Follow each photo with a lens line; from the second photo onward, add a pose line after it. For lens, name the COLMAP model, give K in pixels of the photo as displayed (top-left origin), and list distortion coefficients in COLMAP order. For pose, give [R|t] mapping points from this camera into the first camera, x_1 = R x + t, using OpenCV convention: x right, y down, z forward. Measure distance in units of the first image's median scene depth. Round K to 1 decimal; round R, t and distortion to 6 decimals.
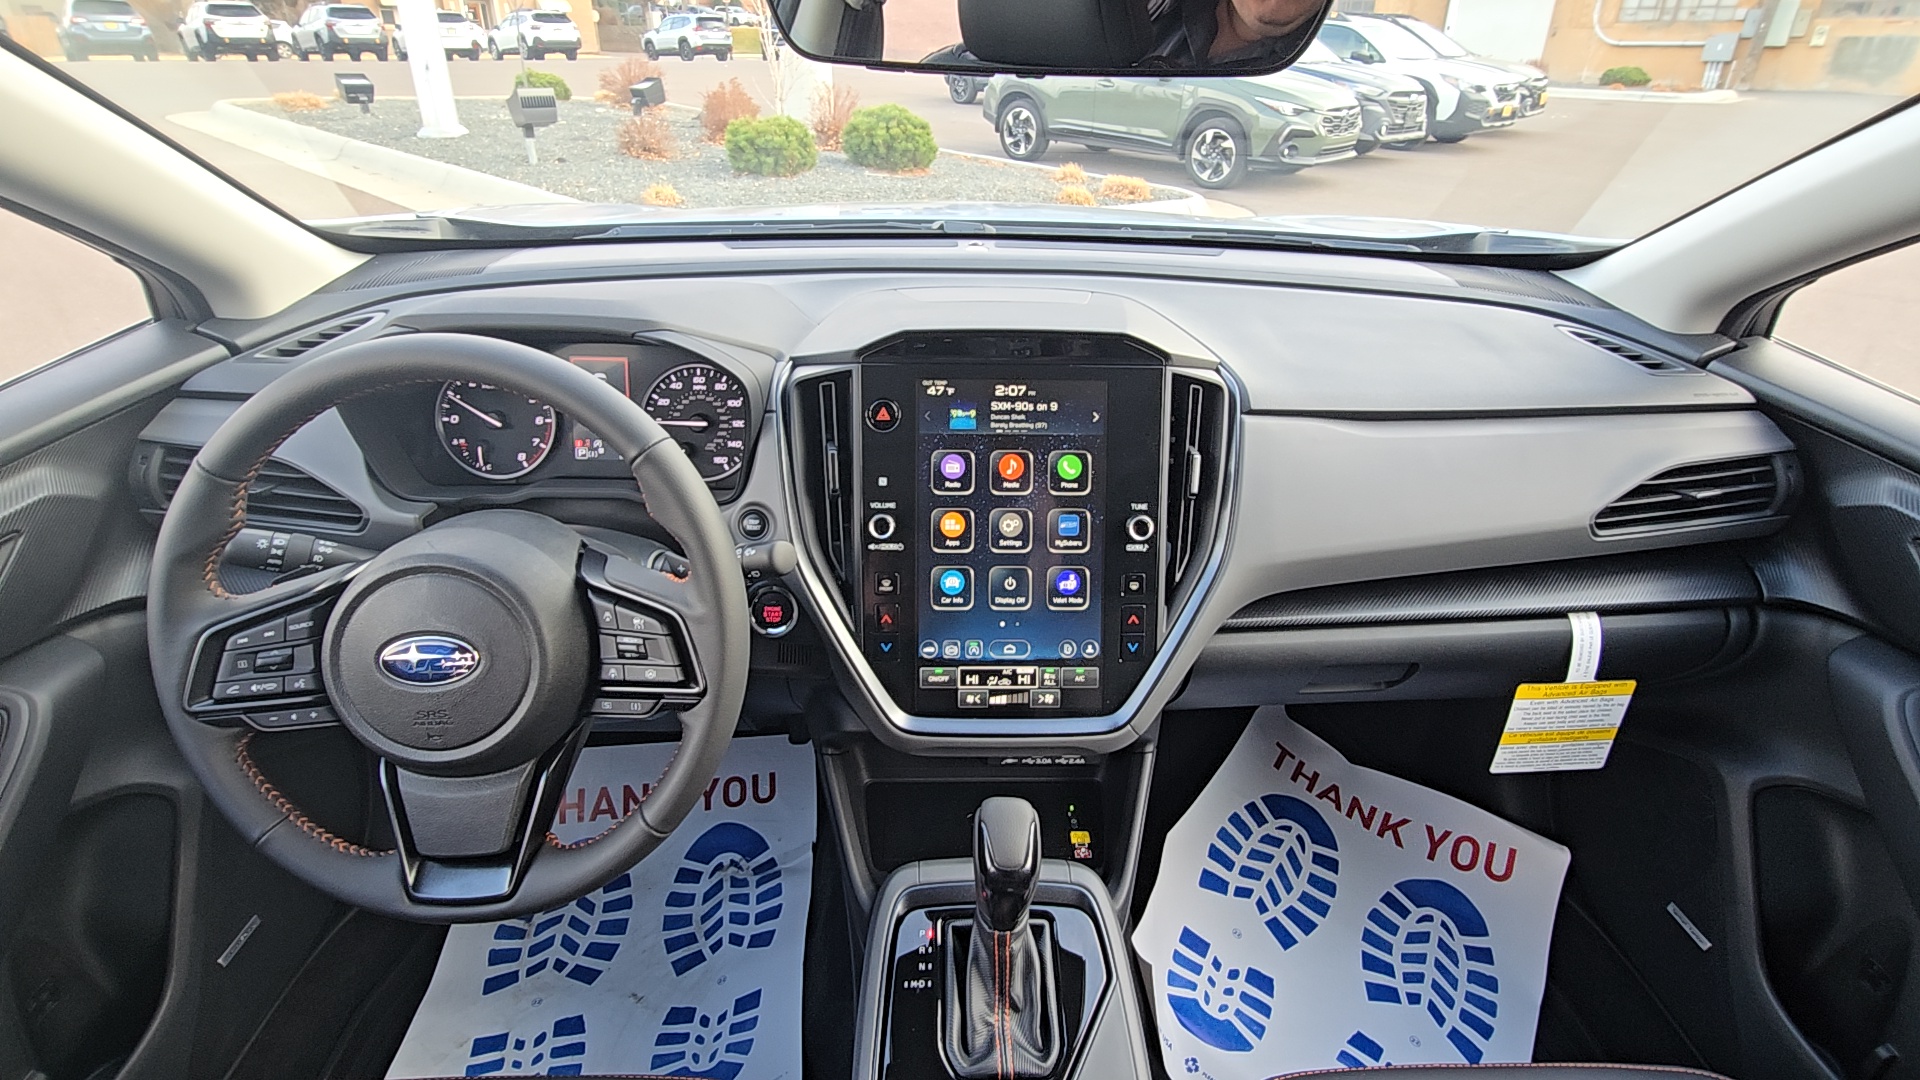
lens RADIAL K [[956.5, 0, 963.8], [0, 956.5, 535.5], [0, 0, 1]] dist [0.012856, -0.009606]
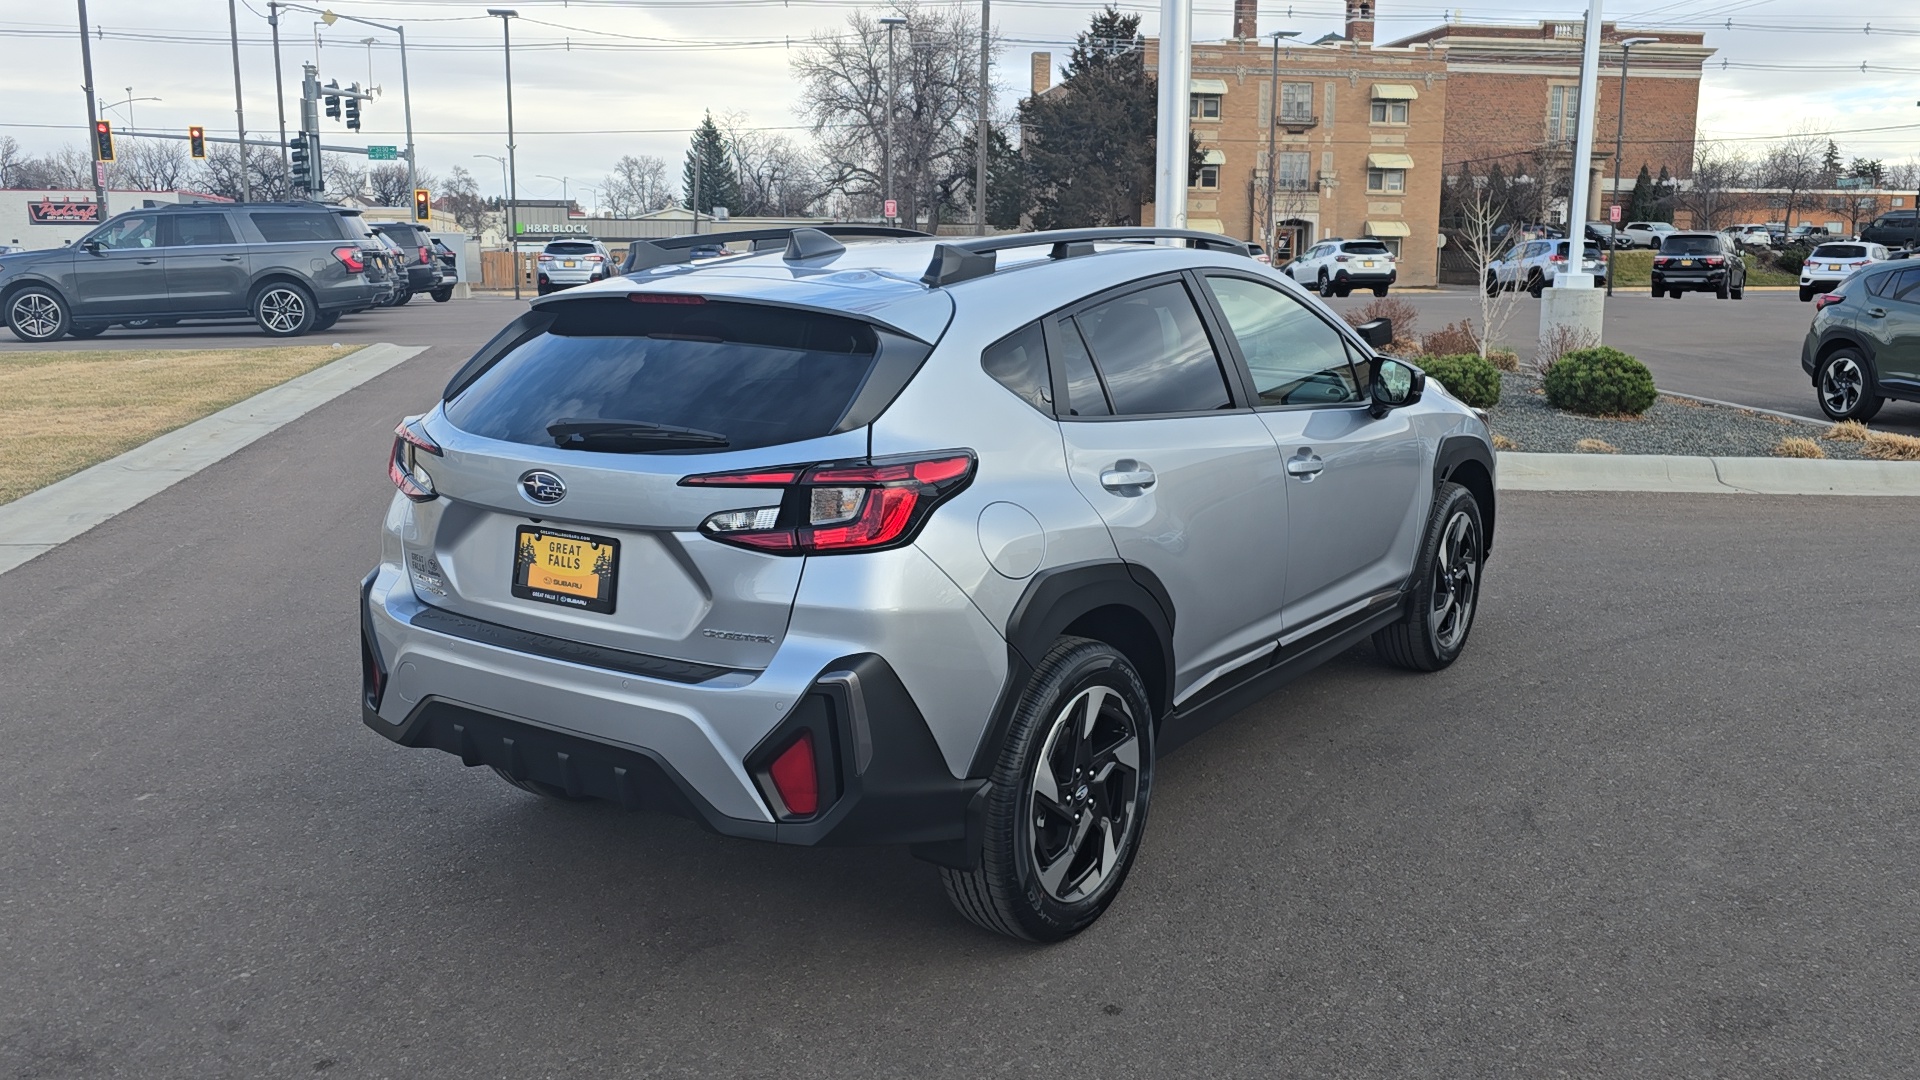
lens RADIAL K [[1587.6, 0, 975.0], [0, 1587.6, 561.3], [0, 0, 1]] dist [-0.001507, 0.011225]
pose [[0.812719, 0.098343, -0.574297, 3.268316], [-0.260041, 0.943264, -0.206473, 2.107266], [0.521409, 0.317145, 0.792182, -4.443953]]
